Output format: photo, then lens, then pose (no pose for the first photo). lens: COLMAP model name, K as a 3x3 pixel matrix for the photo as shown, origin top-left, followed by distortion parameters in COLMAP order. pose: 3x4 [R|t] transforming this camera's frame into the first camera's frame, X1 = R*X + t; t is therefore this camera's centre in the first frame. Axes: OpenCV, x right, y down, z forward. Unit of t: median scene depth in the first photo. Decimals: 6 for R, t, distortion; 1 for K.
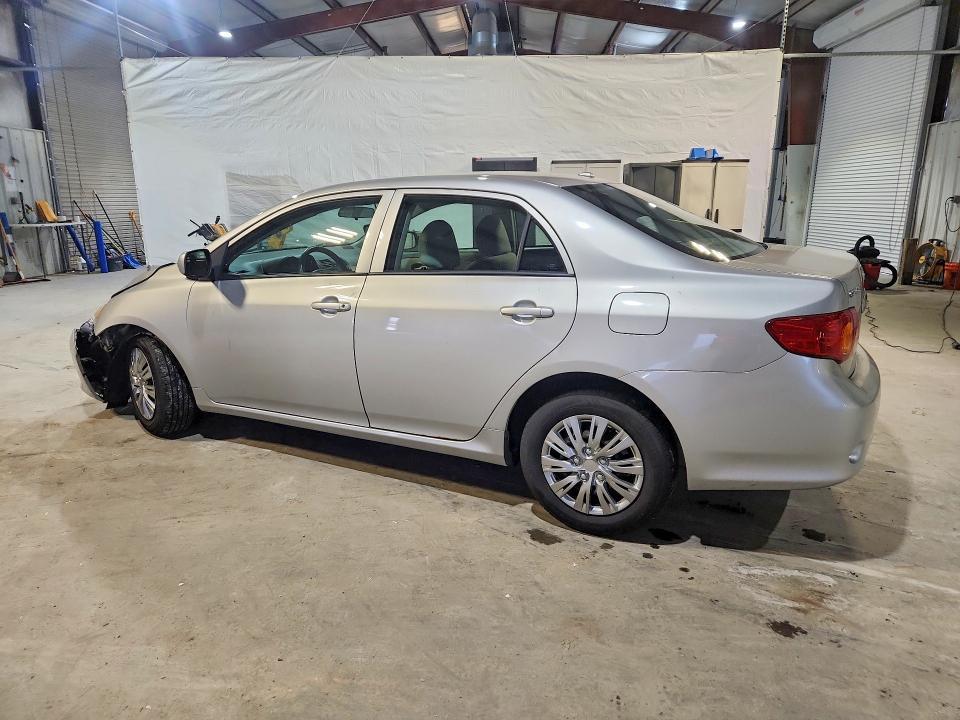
lens RADIAL K [[644.9, 0, 483.8], [0, 644.9, 364.1], [0, 0, 1]] dist [0.050637, -0.030077]
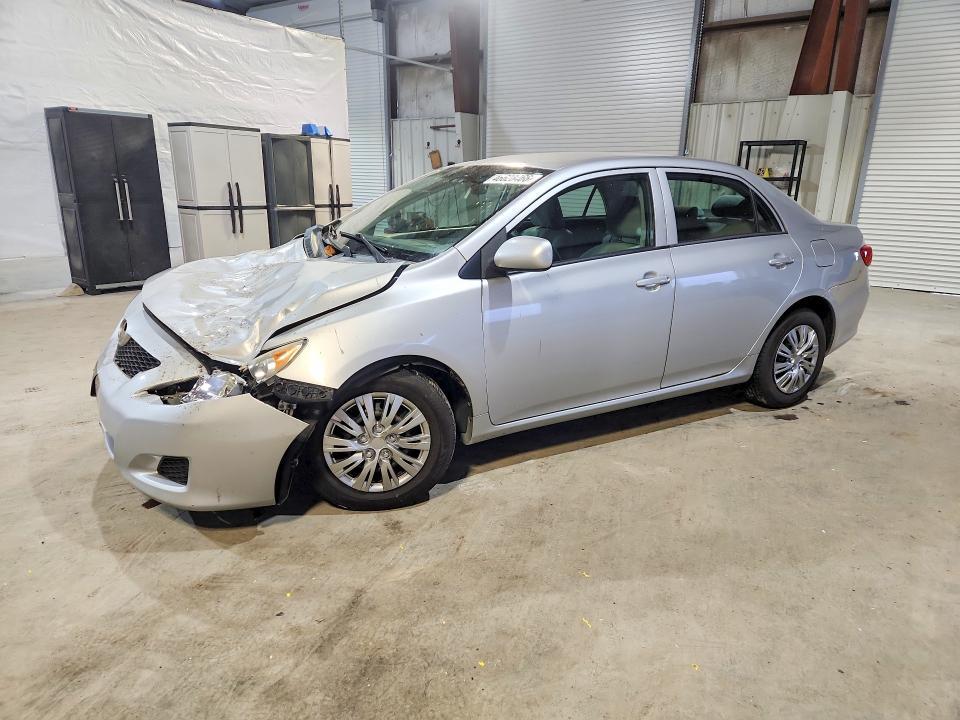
lens RADIAL K [[644.9, 0, 477.1], [0, 644.9, 362.6], [0, 0, 1]] dist [0.050637, -0.030077]
pose [[0.526584, -0.217835, 0.821740, -1.088795], [0.185459, 0.972768, 0.139025, -0.137230], [-0.829647, 0.079191, 0.552644, 0.572790]]
